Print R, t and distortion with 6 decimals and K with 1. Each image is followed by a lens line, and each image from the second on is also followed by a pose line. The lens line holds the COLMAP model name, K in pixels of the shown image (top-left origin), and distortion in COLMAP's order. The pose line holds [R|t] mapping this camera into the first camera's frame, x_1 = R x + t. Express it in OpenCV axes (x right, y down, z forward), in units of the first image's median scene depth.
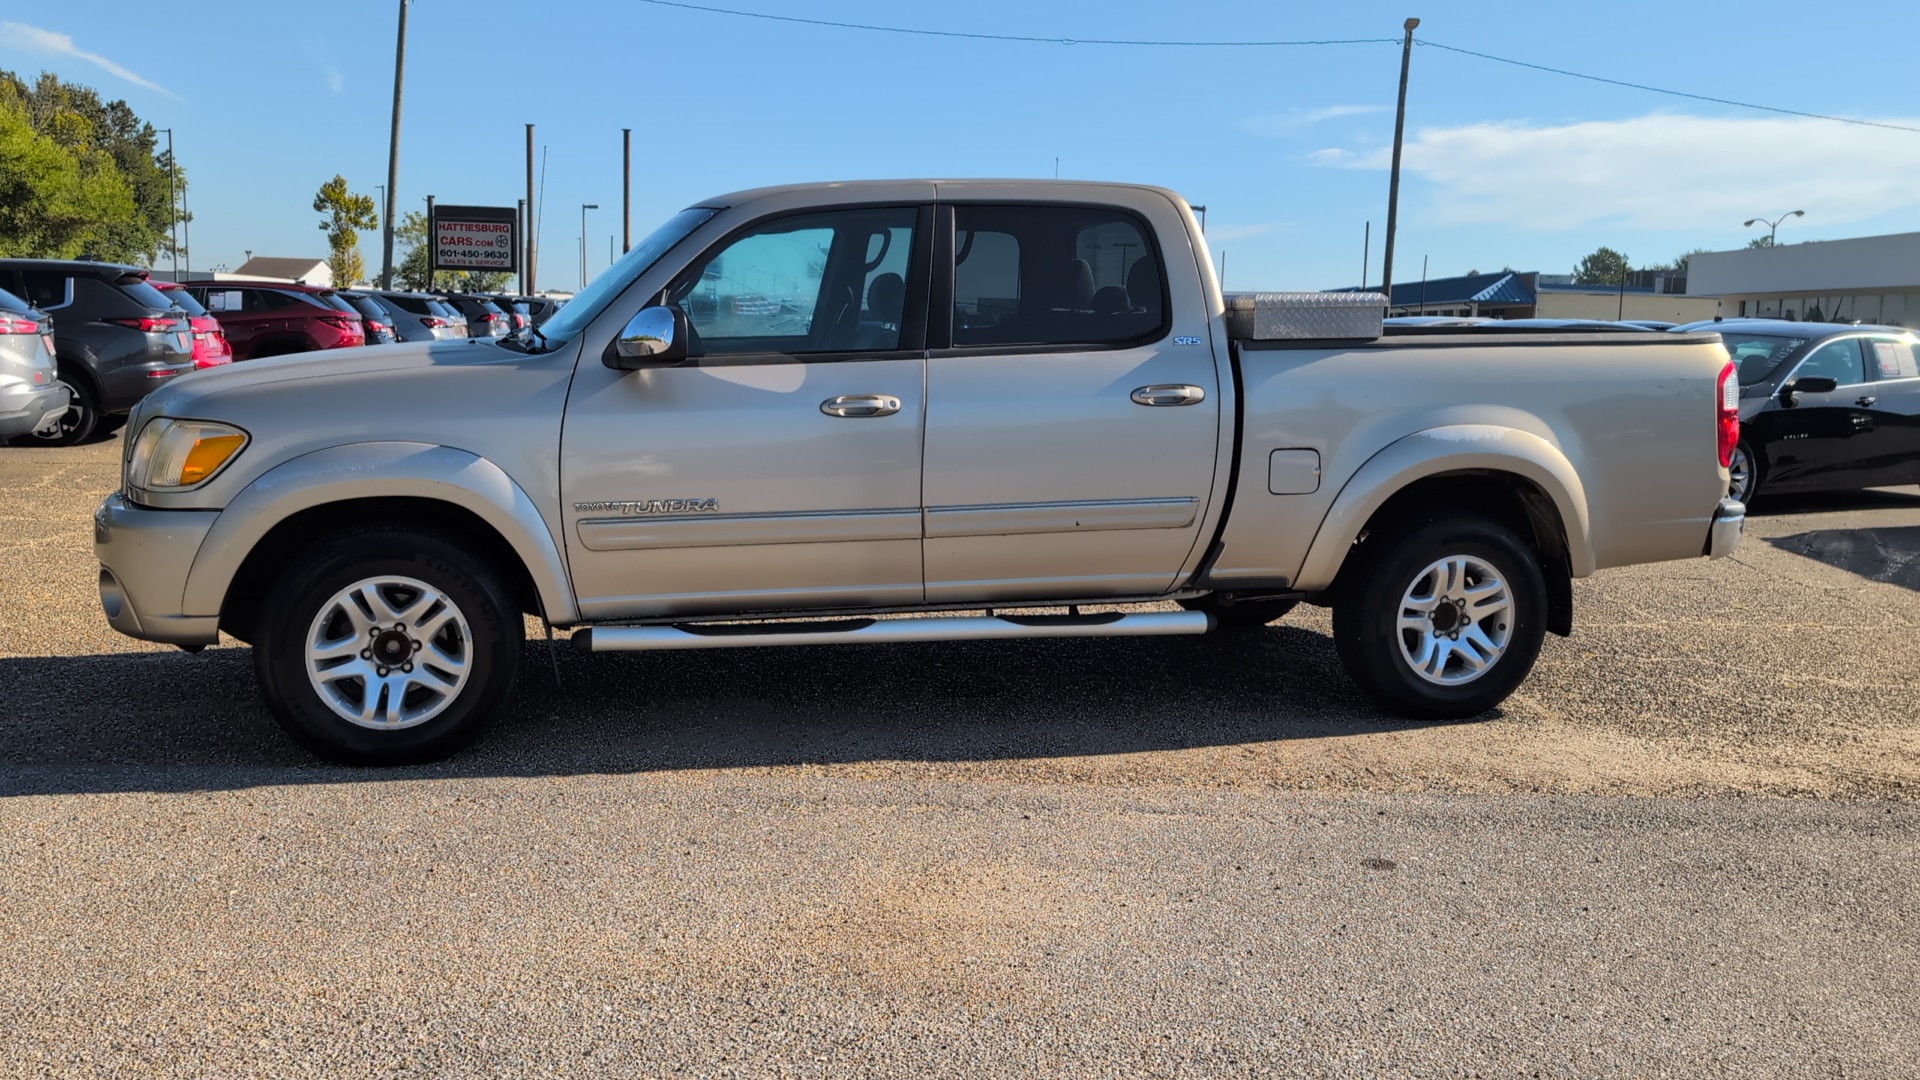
lens RADIAL K [[1640.9, 0, 960.0], [0, 1640.9, 540.0], [0, 0, 1]] dist [0.012971, -0.009530]
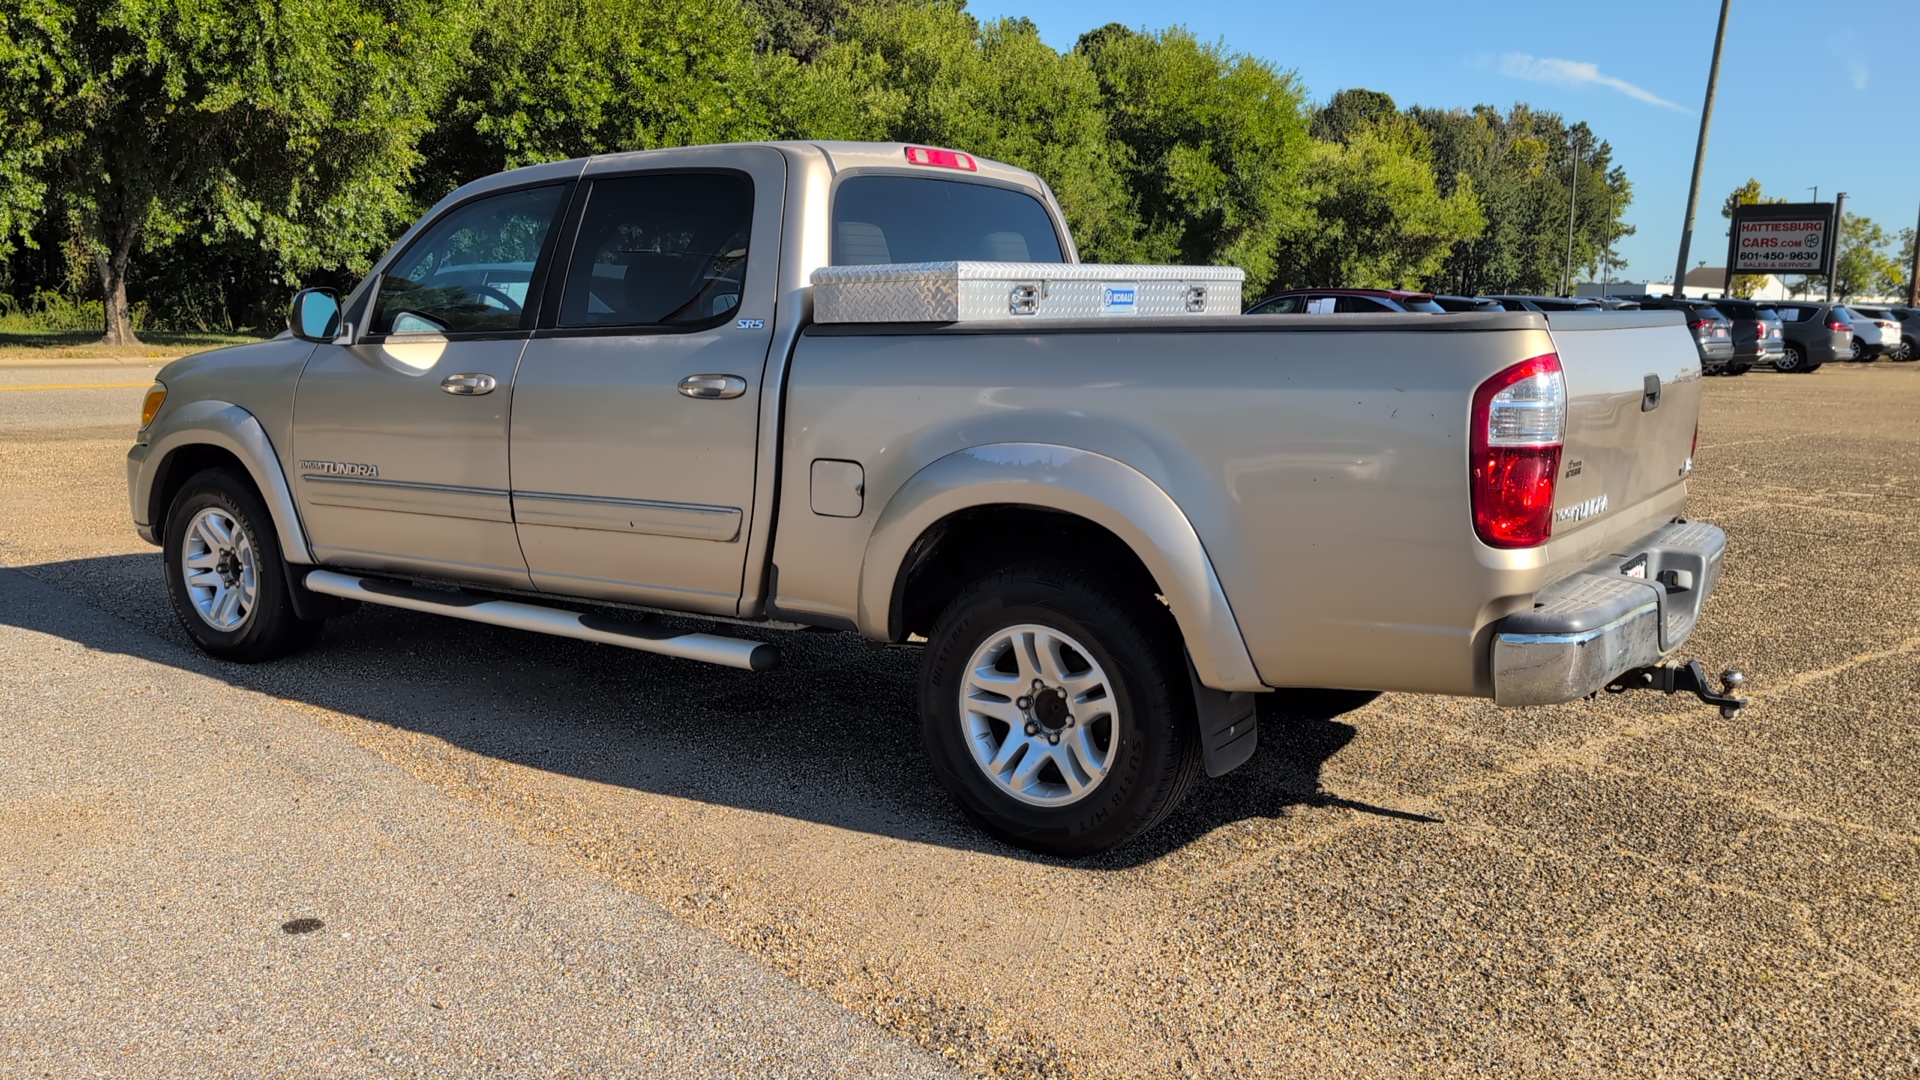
lens RADIAL K [[1640.9, 0, 960.0], [0, 1640.9, 540.0], [0, 0, 1]] dist [0.012971, -0.009530]
pose [[0.652980, 0.095716, -0.751302, 0.787186], [-0.101378, 0.994101, 0.038537, -0.049578], [0.750559, 0.051002, 0.658832, 0.487471]]
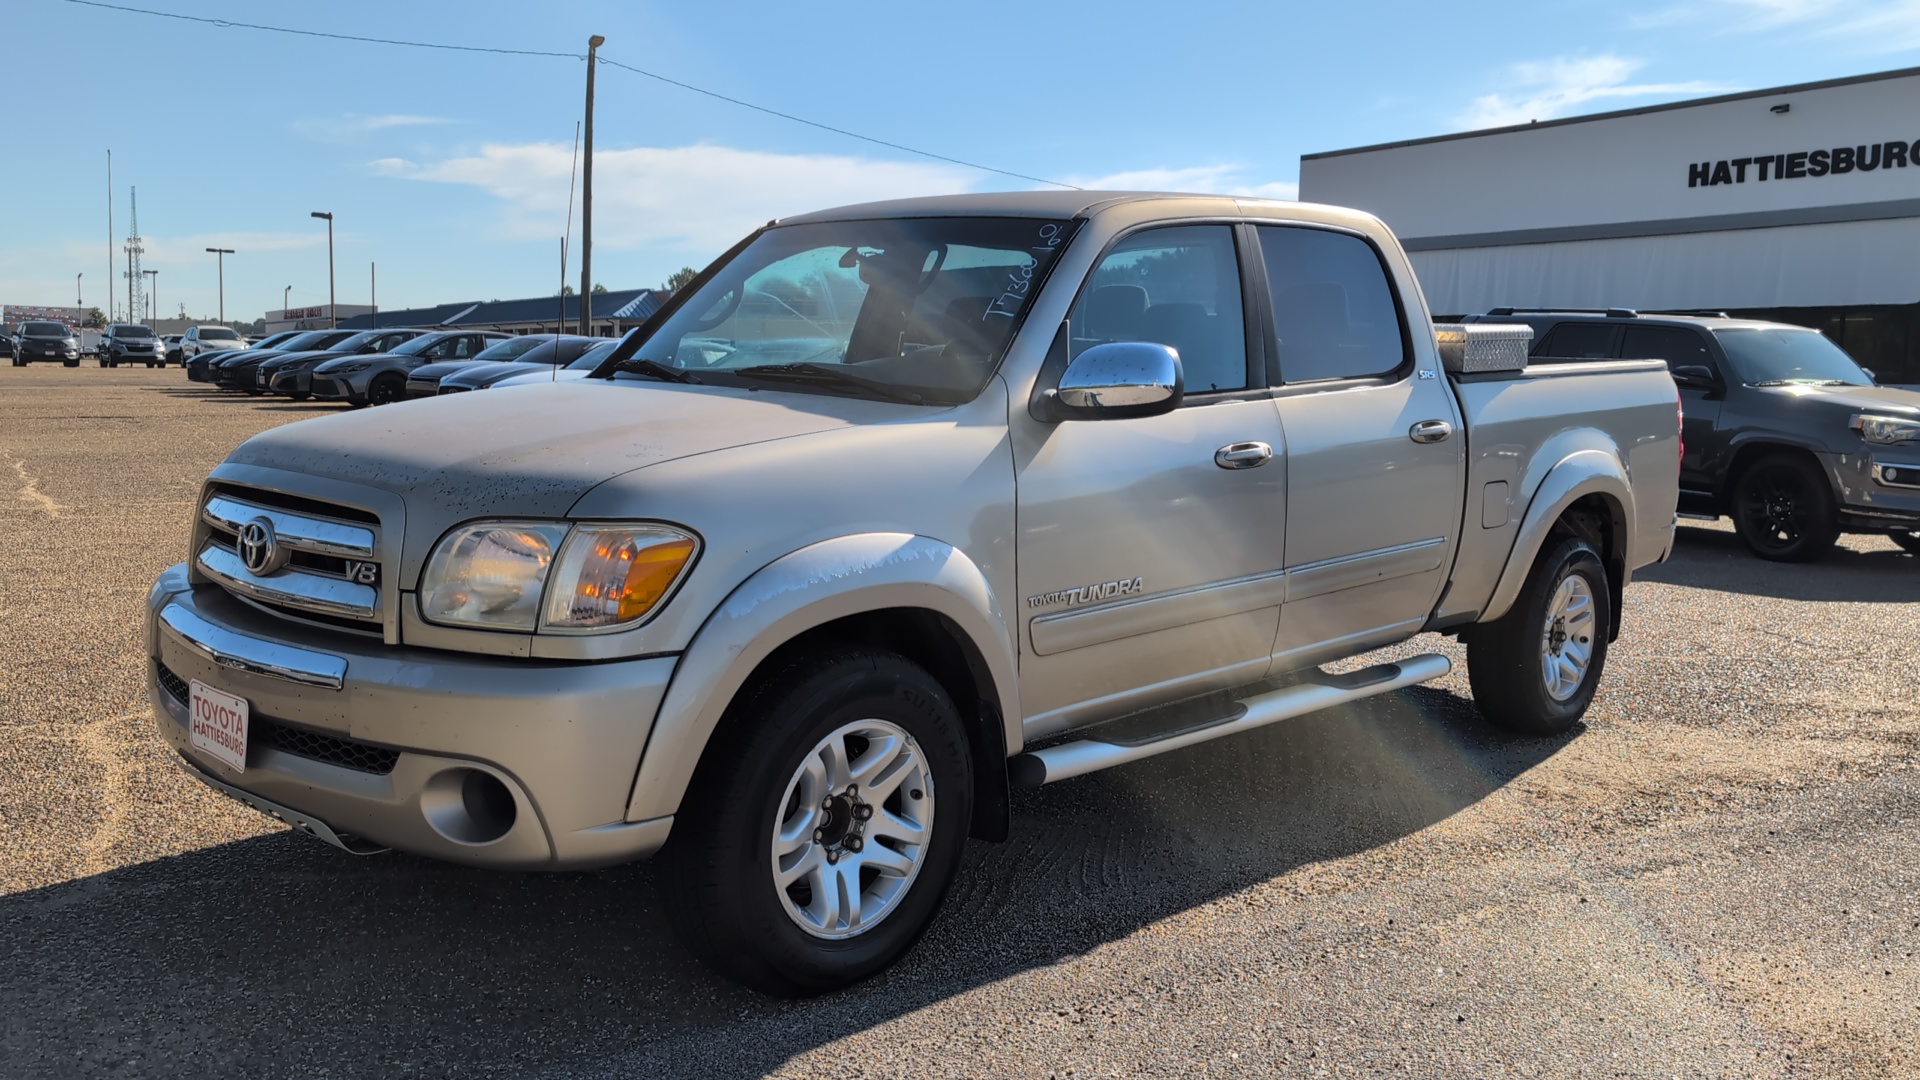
lens RADIAL K [[1627.7, 0, 960.0], [0, 1627.7, 540.0], [0, 0, 1]] dist [0.047105, -0.005698]
pose [[0.858860, -0.065160, 0.508049, -0.542944], [0.069318, 0.997537, 0.010758, -0.049923], [-0.507498, 0.025977, 0.861261, 0.298957]]
